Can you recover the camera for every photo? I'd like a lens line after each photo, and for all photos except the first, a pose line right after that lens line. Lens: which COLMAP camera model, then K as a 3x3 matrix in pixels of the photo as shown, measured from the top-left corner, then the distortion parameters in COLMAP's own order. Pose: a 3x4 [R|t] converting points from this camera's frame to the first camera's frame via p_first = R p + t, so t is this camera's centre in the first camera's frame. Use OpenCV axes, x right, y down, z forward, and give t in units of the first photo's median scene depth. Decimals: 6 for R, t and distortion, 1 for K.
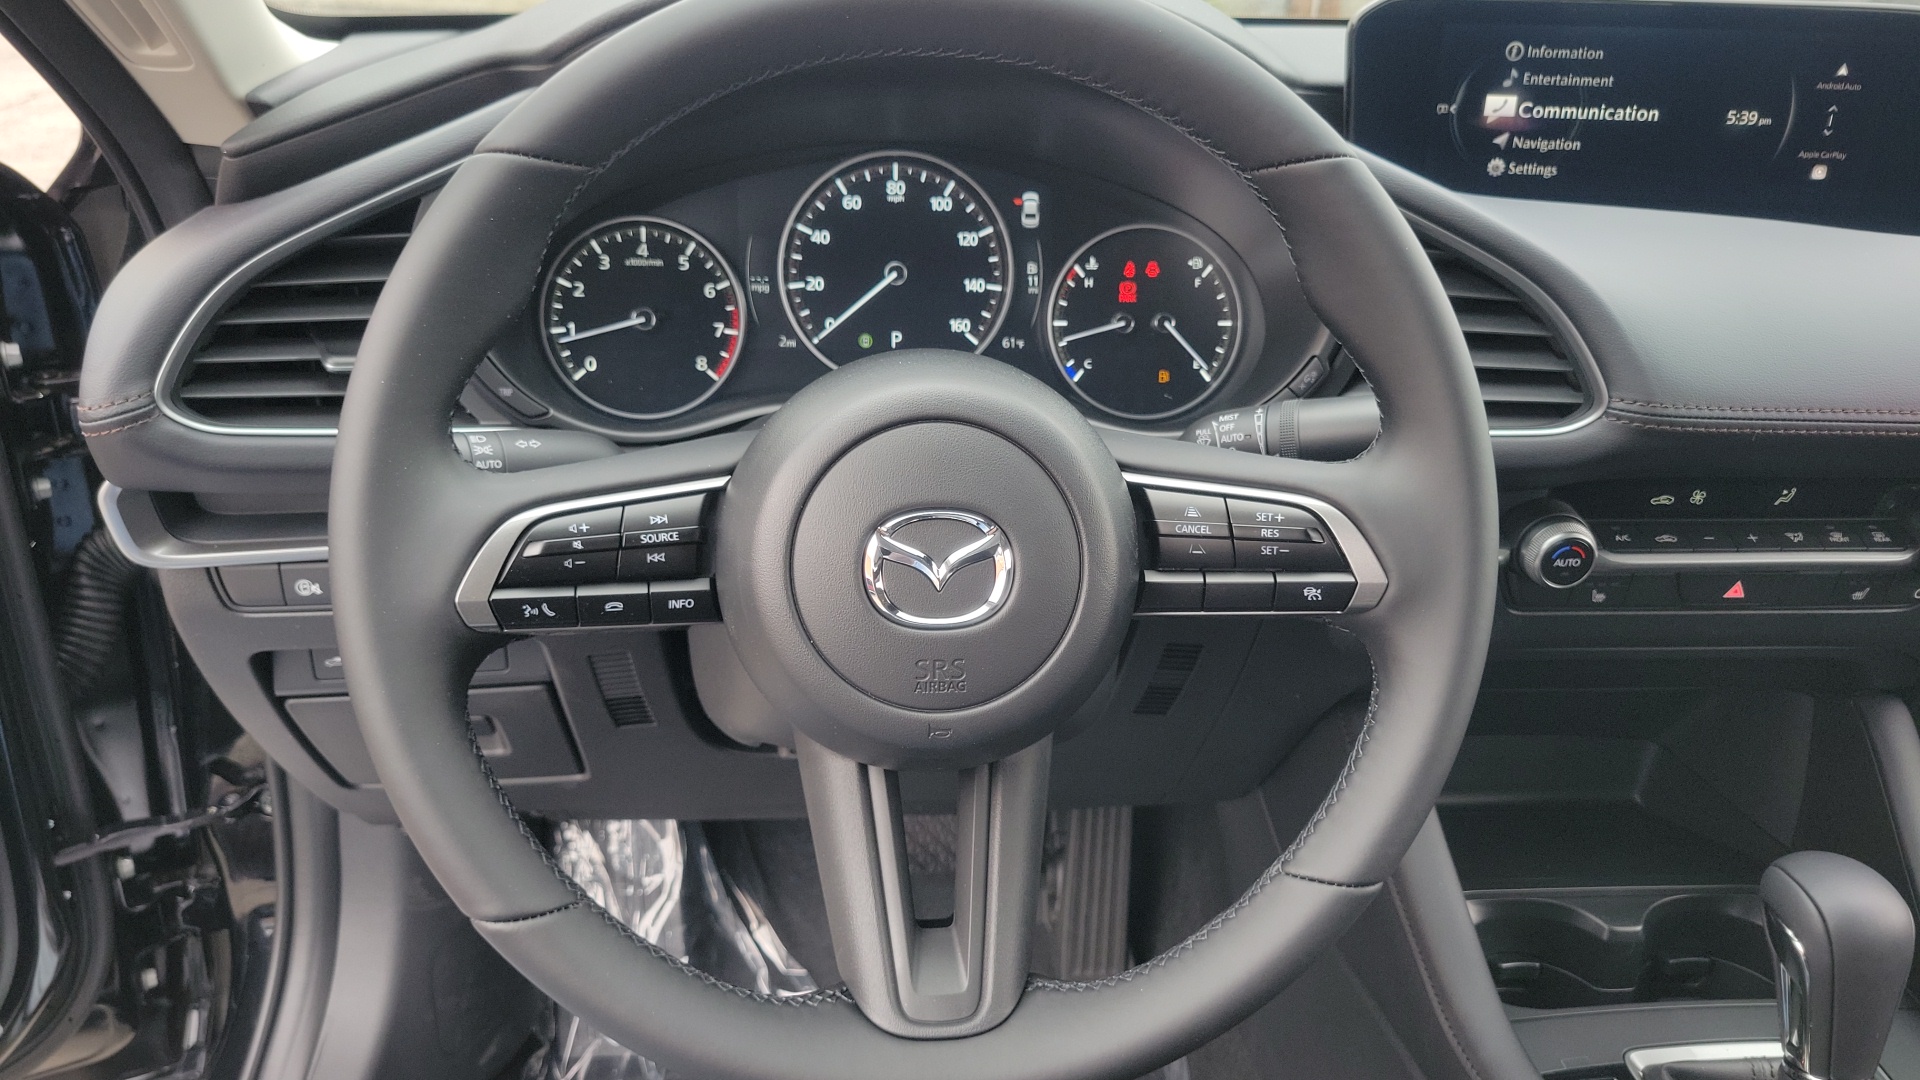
lens RADIAL K [[1447.7, 0, 960.0], [0, 1447.7, 540.0], [0, 0, 1]] dist [0.035087, -0.027682]
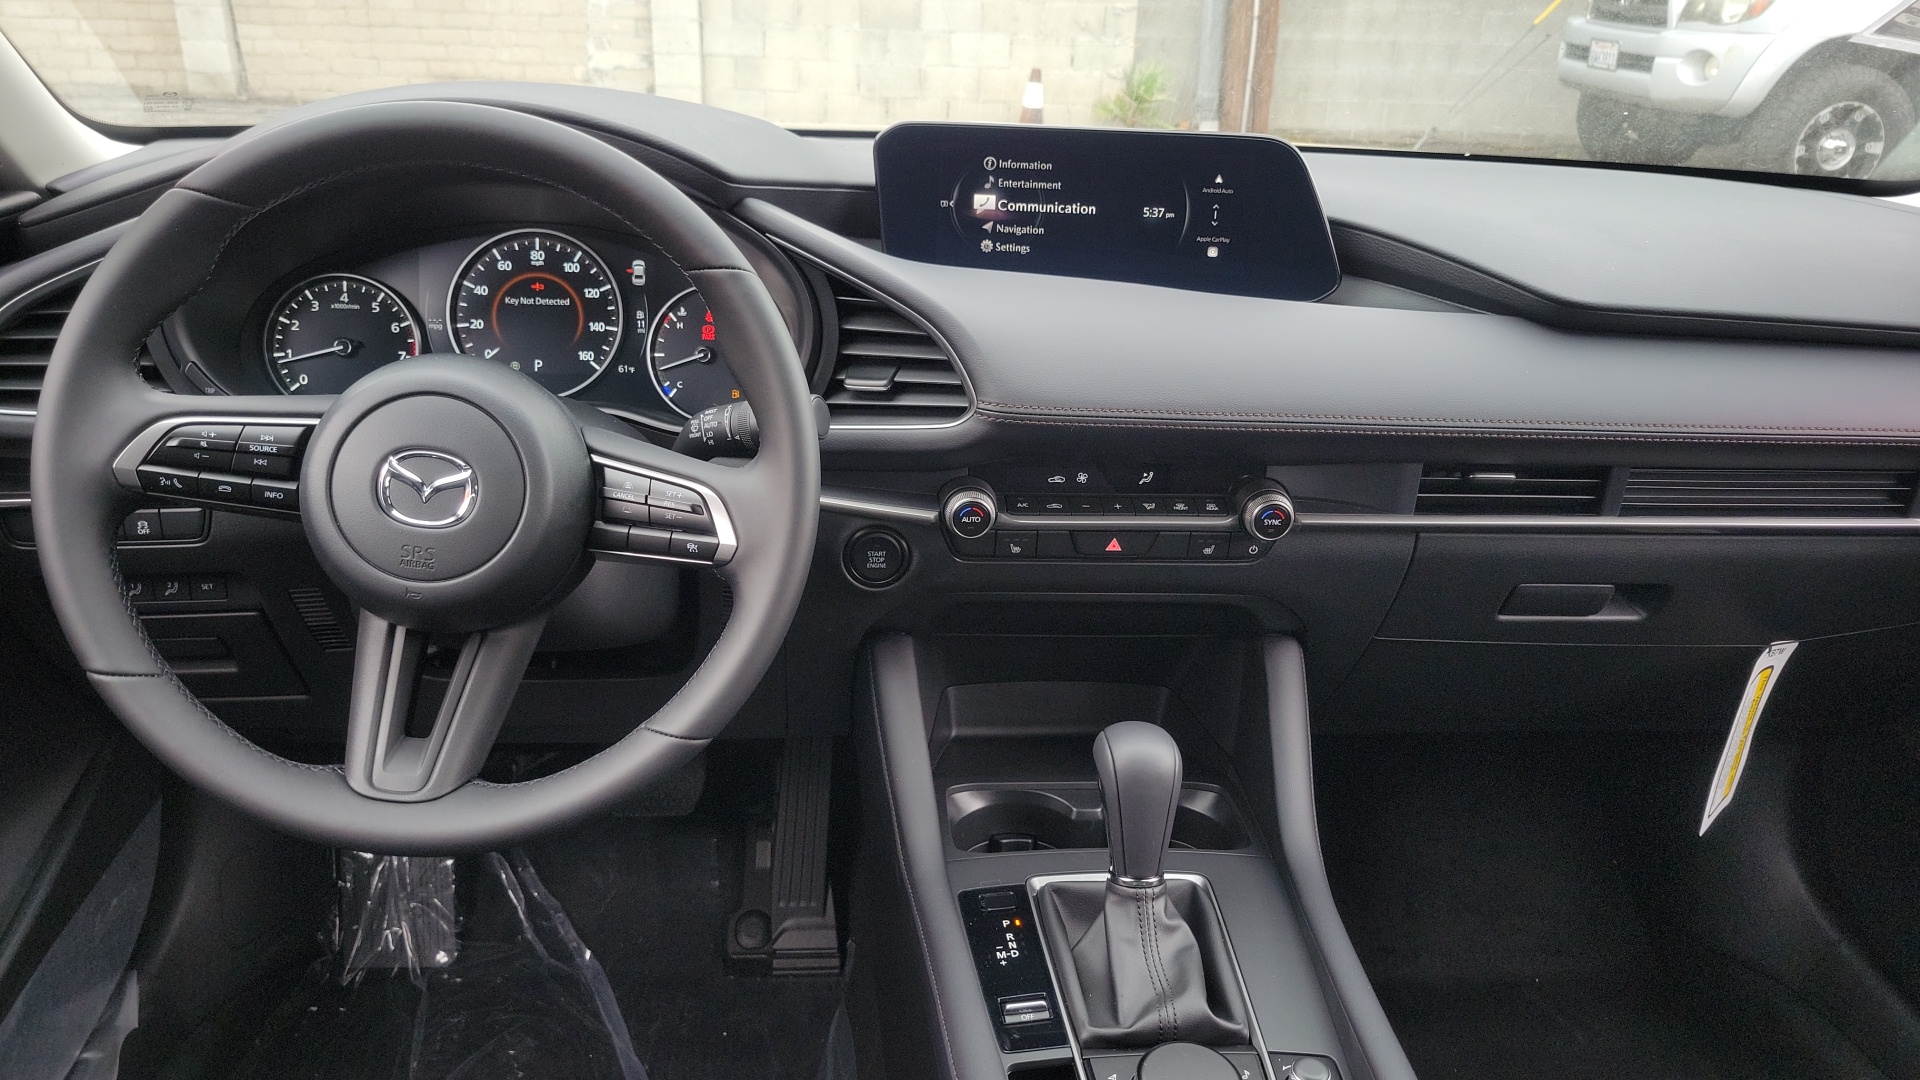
lens RADIAL K [[1442.2, 0, 948.9], [0, 1442.2, 542.3], [0, 0, 1]] dist [0.050913, -0.031537]
pose [[0.999976, 0.006964, -0.000350, 0.347882], [-0.006973, 0.998368, -0.056682, 0.103547], [-0.000046, 0.056683, 0.998392, -0.355363]]
